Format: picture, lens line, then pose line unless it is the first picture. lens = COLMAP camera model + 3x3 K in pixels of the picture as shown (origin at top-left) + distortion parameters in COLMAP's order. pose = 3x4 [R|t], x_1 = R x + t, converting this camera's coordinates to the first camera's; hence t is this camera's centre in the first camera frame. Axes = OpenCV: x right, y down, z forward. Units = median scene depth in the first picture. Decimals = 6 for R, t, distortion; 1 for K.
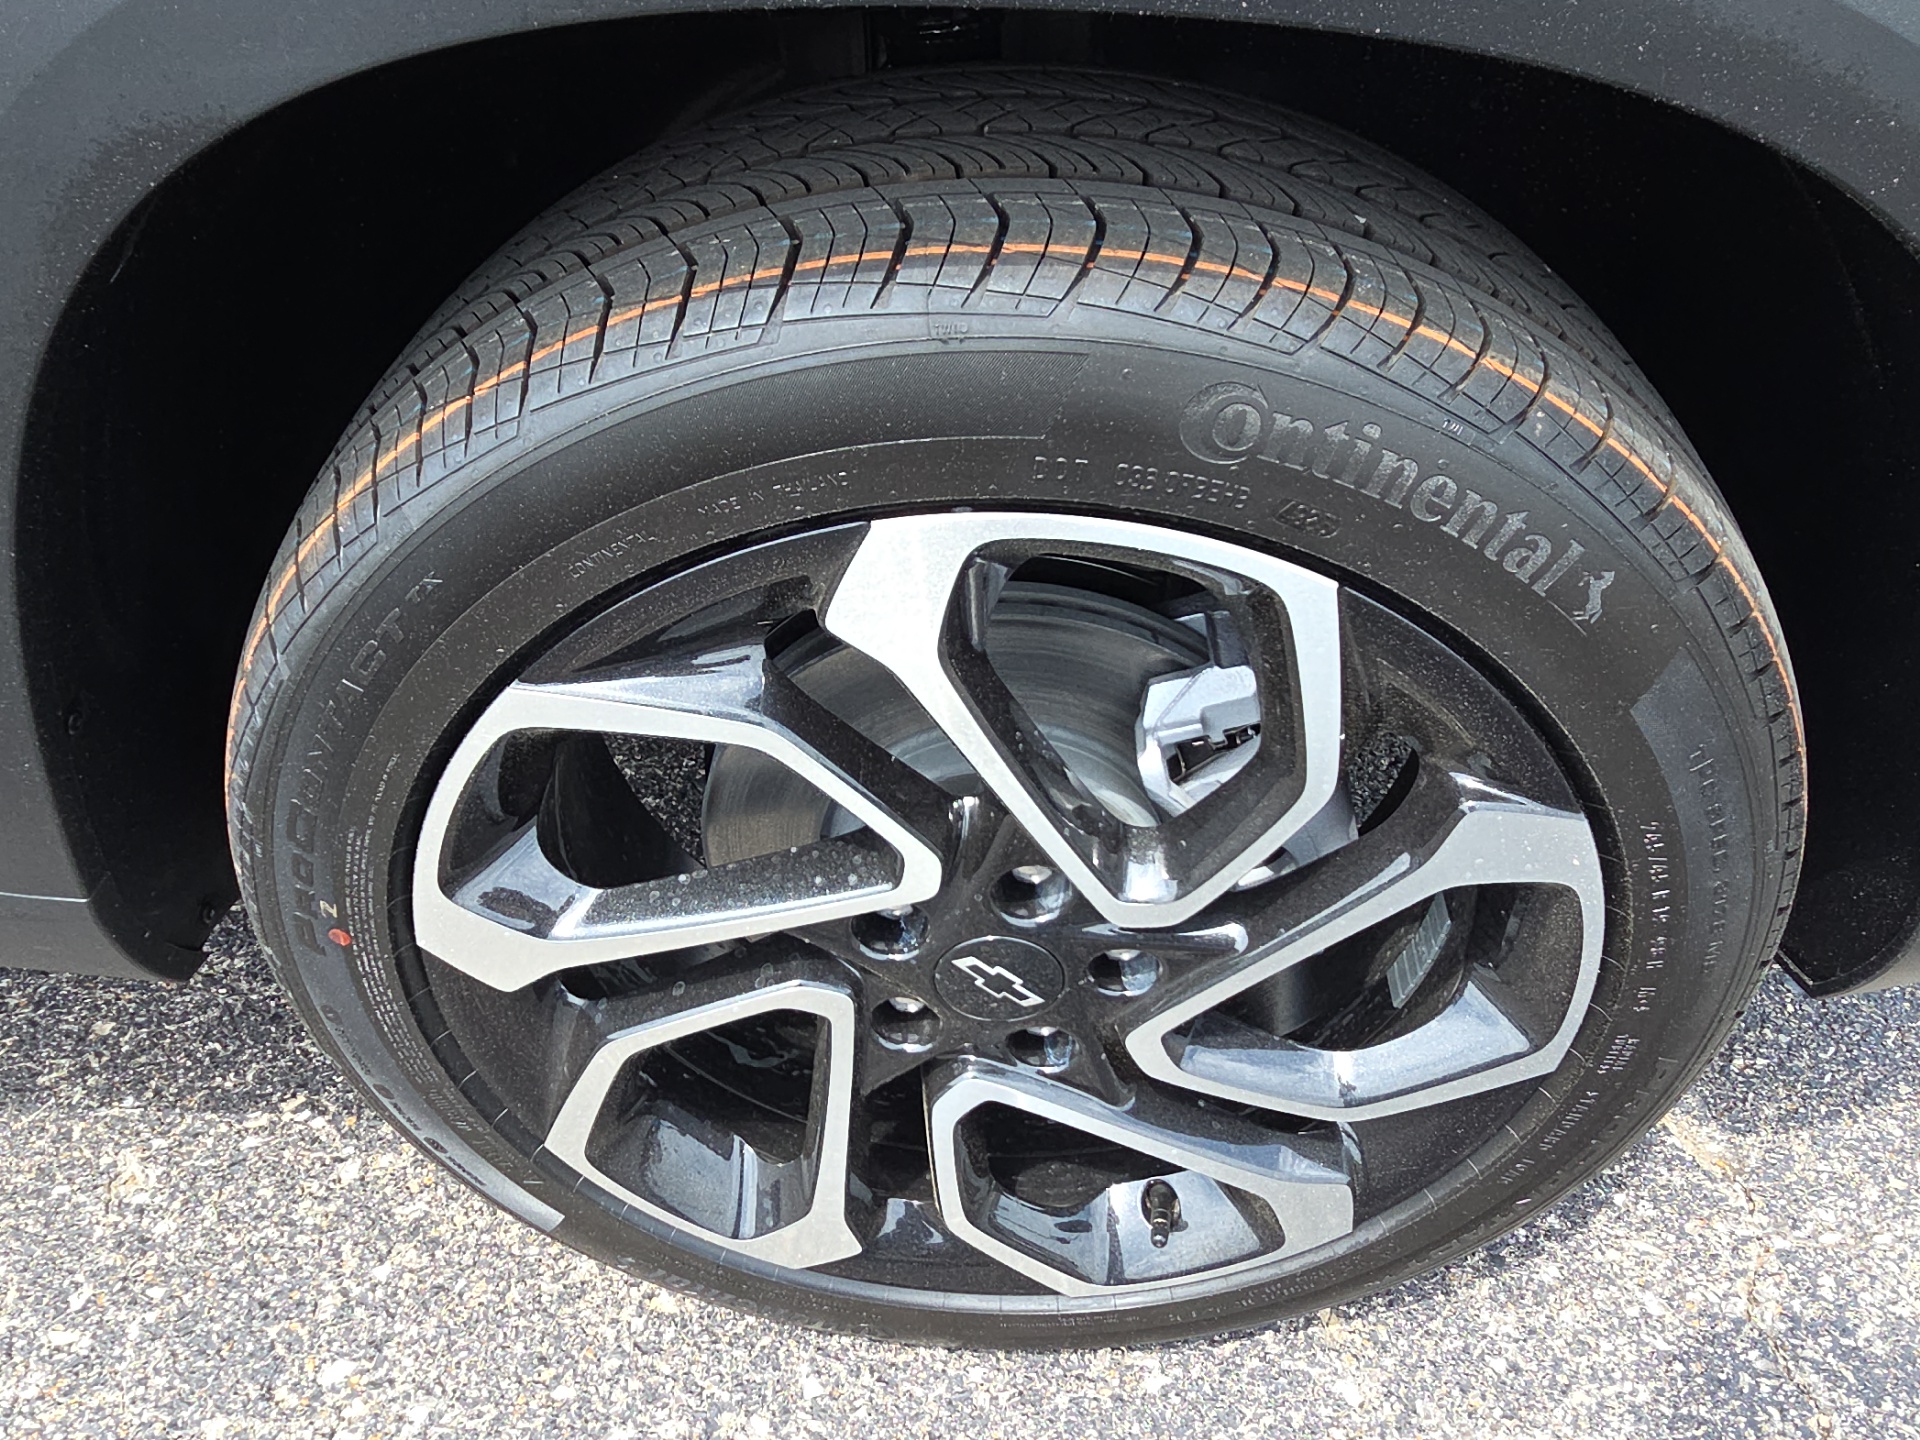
lens RADIAL K [[1509.7, 0, 960.0], [0, 1509.7, 720.0], [0, 0, 1]] dist [-0.000495, -0.000363]
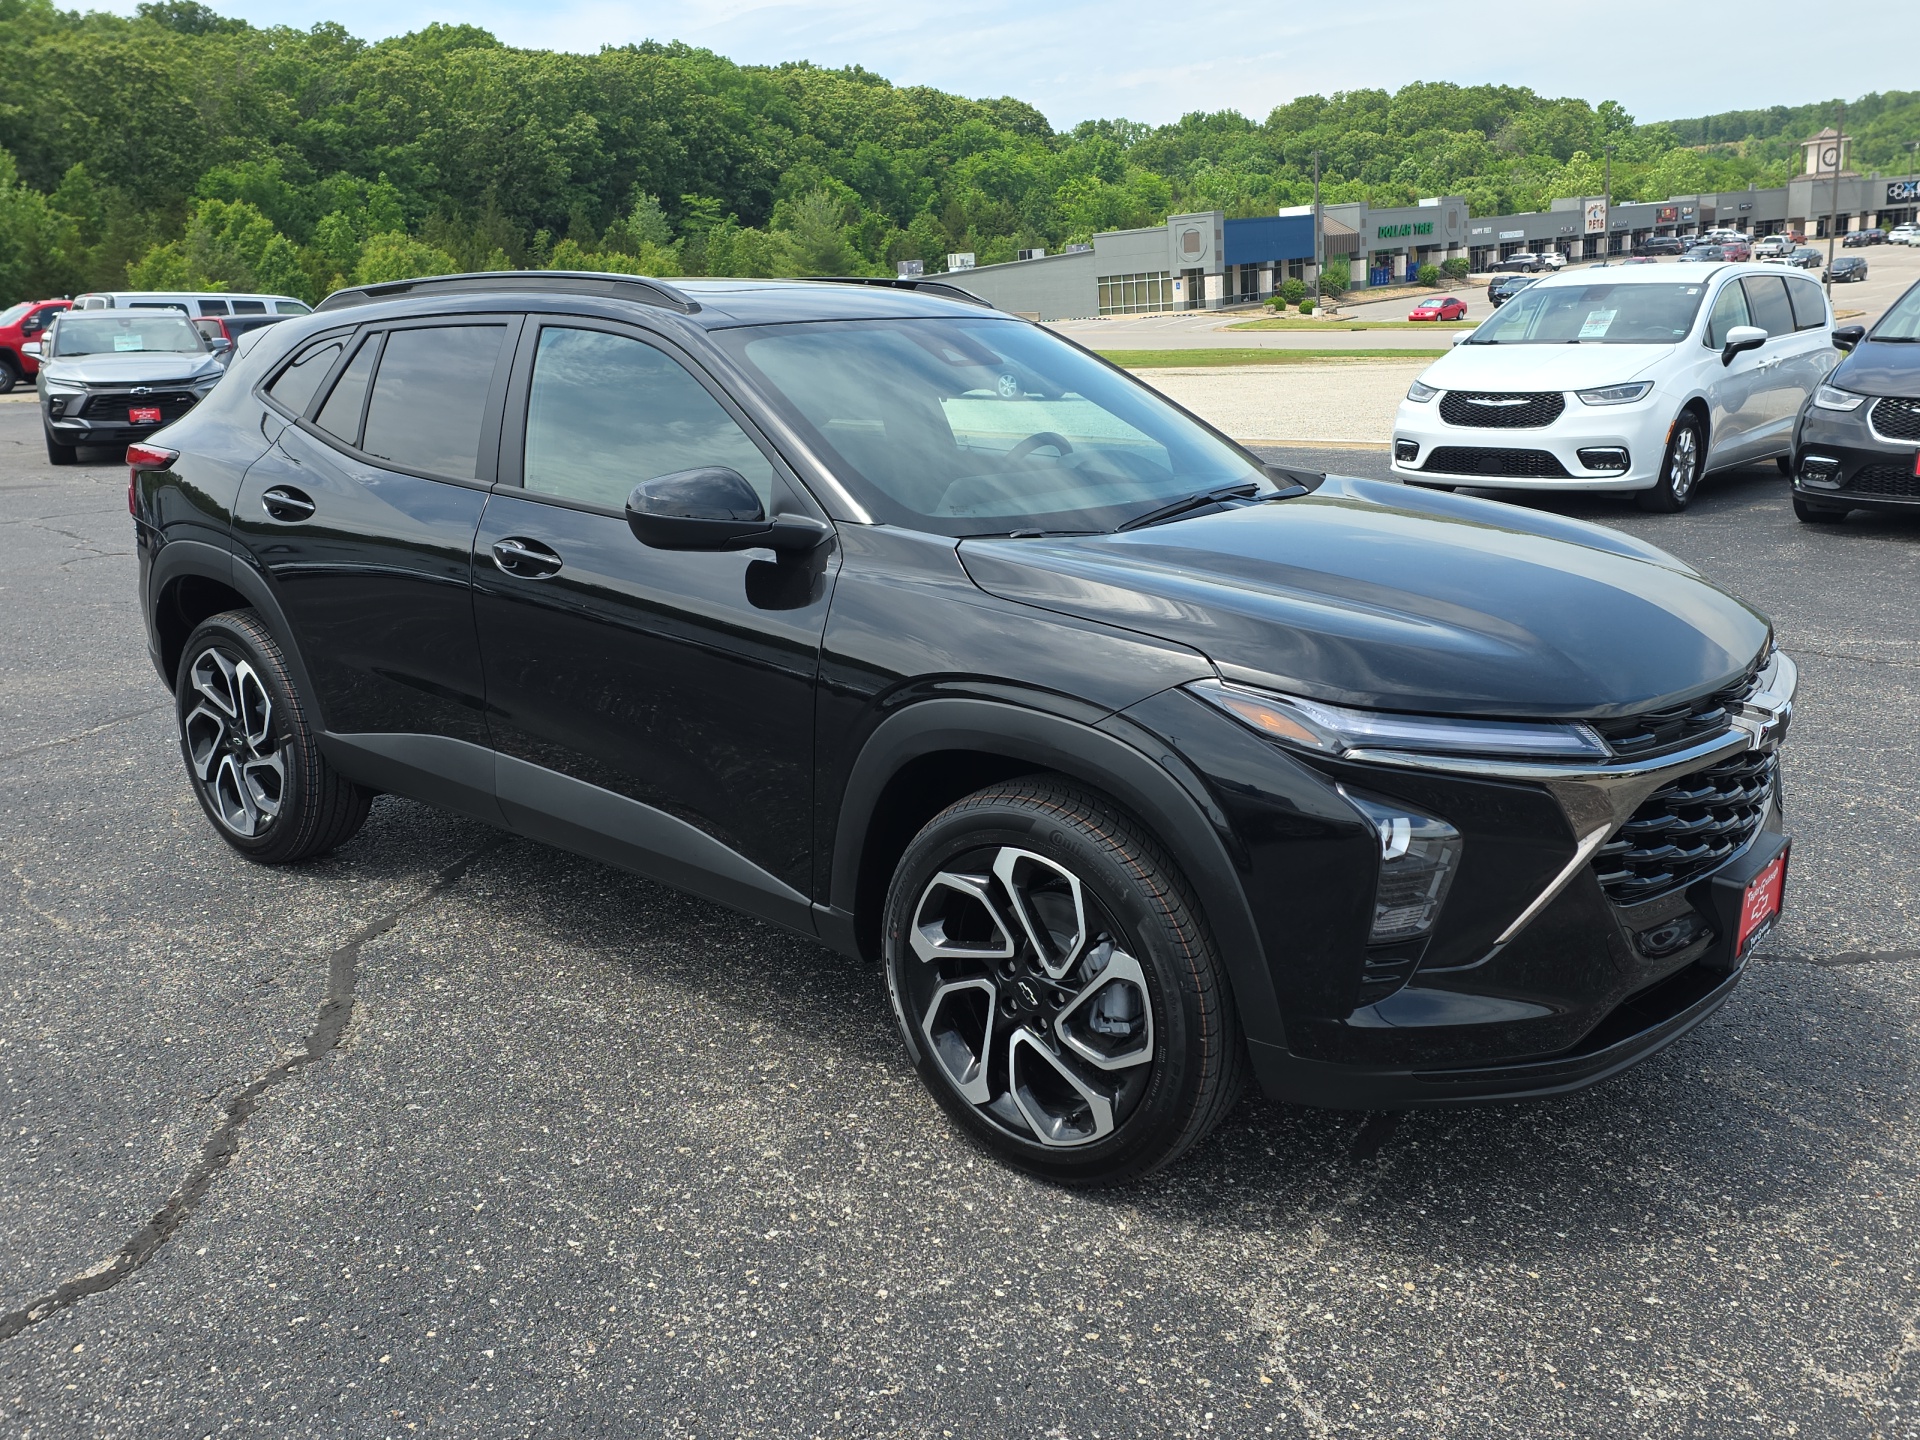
lens RADIAL K [[1604.4, 0, 960.0], [0, 1604.4, 720.0], [0, 0, 1]] dist [0.067007, -0.092475]
pose [[0.791895, 0.152677, -0.591264, 2.184591], [-0.397529, 0.863871, -0.309350, 0.904665], [0.463545, 0.480017, 0.744788, -2.406714]]
